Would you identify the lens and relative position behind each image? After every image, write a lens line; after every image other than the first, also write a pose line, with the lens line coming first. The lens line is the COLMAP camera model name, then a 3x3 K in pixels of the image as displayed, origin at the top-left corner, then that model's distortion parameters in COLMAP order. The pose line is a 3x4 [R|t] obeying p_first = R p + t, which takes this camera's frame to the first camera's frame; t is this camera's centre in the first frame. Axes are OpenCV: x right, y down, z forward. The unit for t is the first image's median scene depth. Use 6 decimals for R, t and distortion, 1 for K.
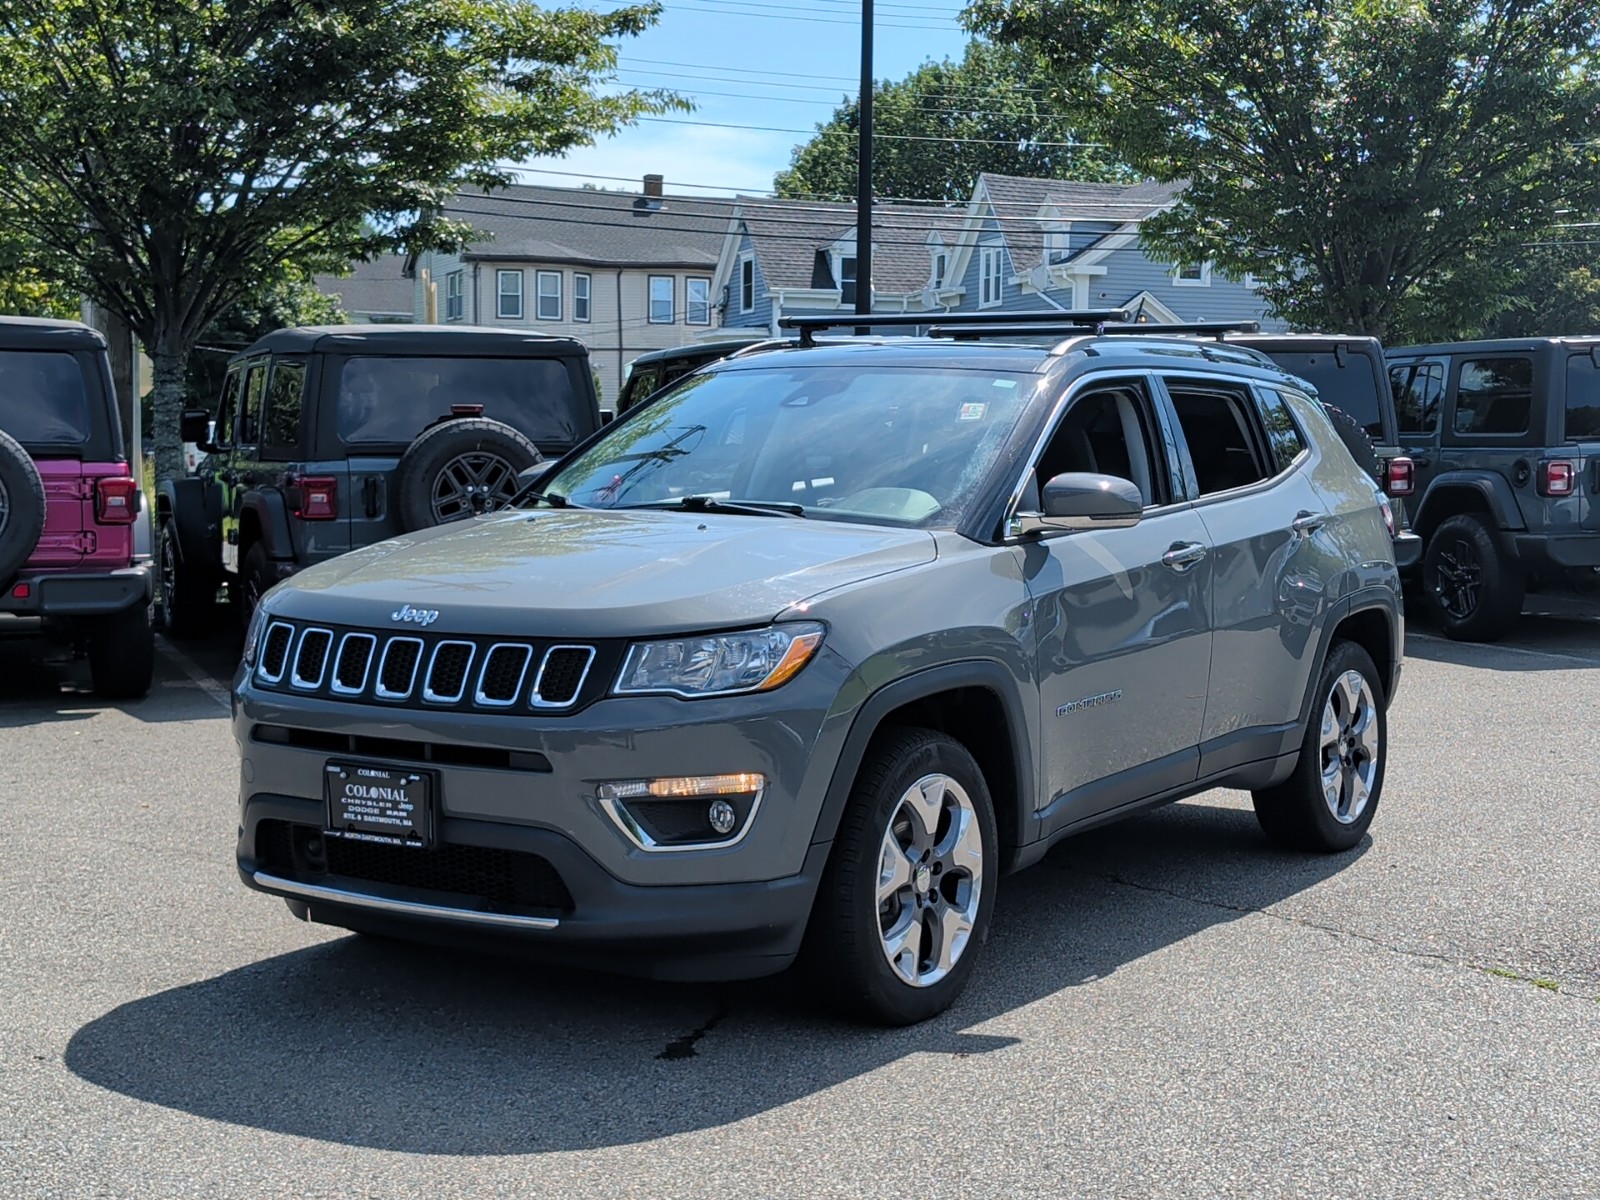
lens RADIAL K [[2308.9, 0, 818.2], [0, 2308.9, 594.5], [0, 0, 1]] dist [0.075300, -0.021969]
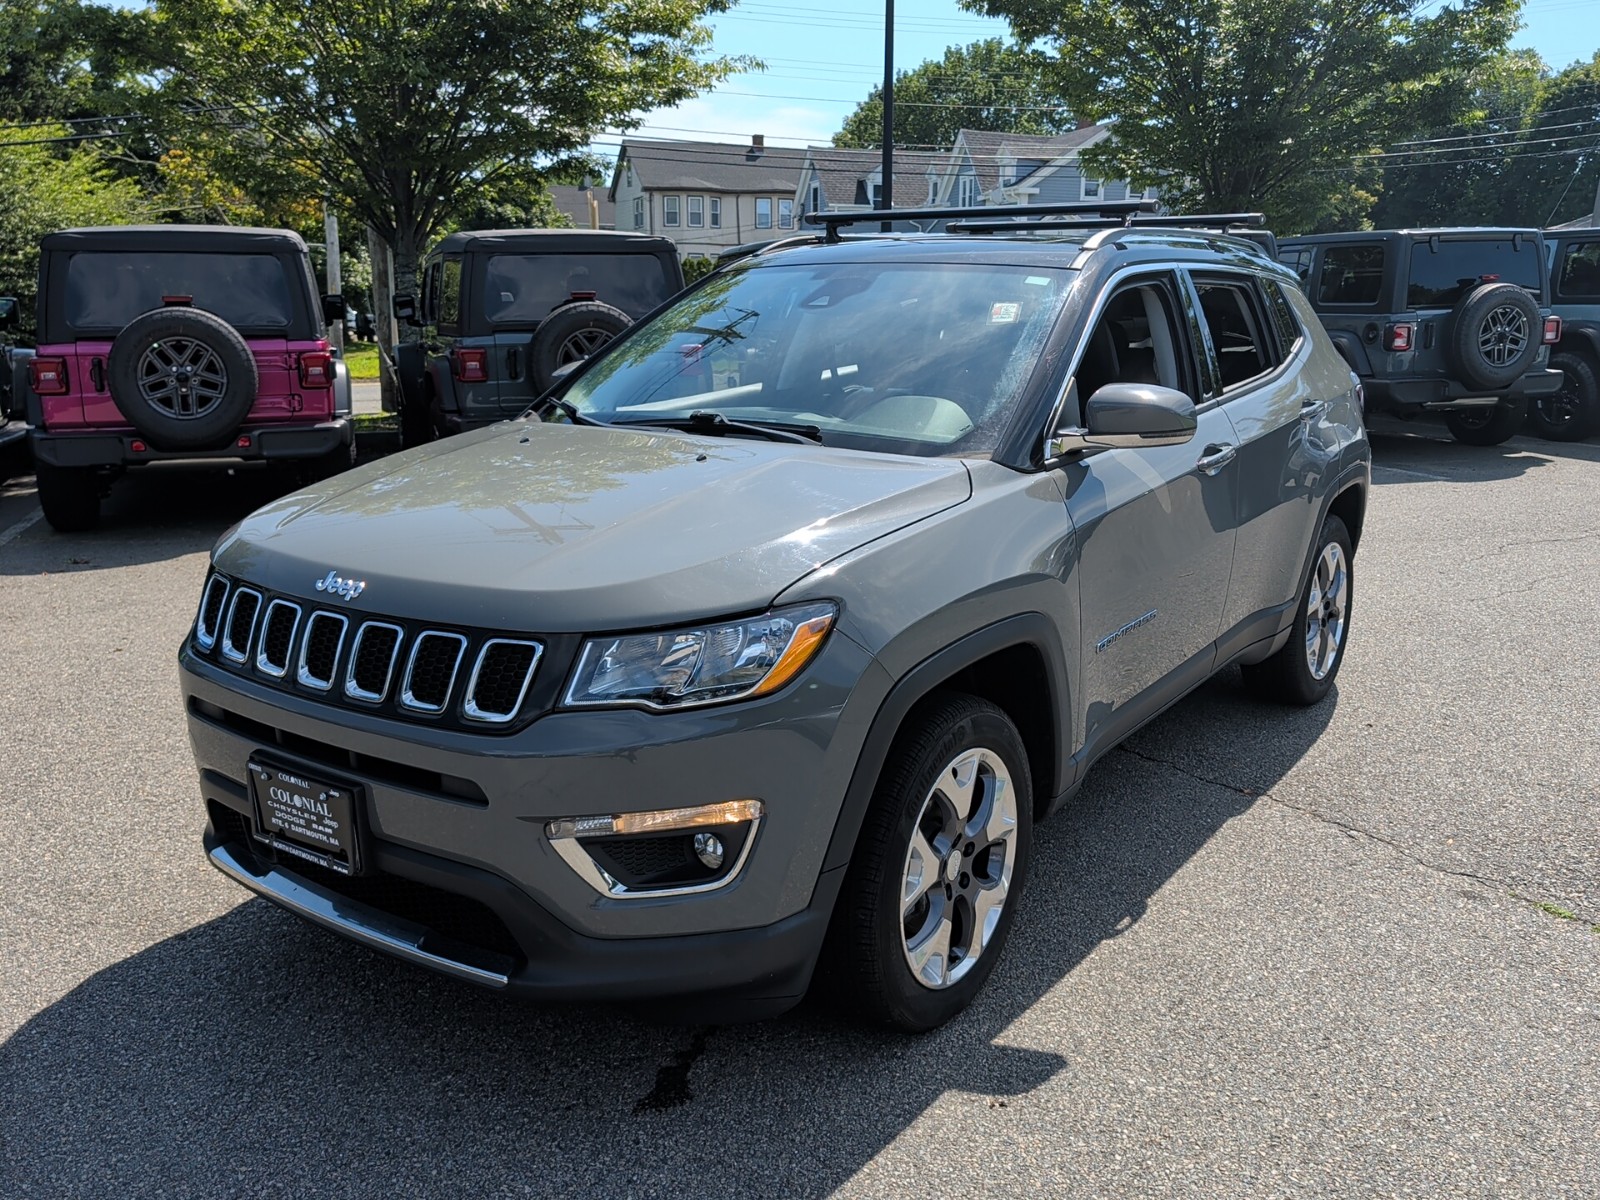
lens RADIAL K [[1337.2, 0, 806.2], [0, 1337.2, 600.6], [0, 0, 1]] dist [-0.001270, 0.002652]
pose [[0.999188, -0.000975, -0.040290, 0.008204], [0.007197, 0.987954, 0.154582, -0.045360], [0.039654, -0.154746, 0.987158, 0.419204]]
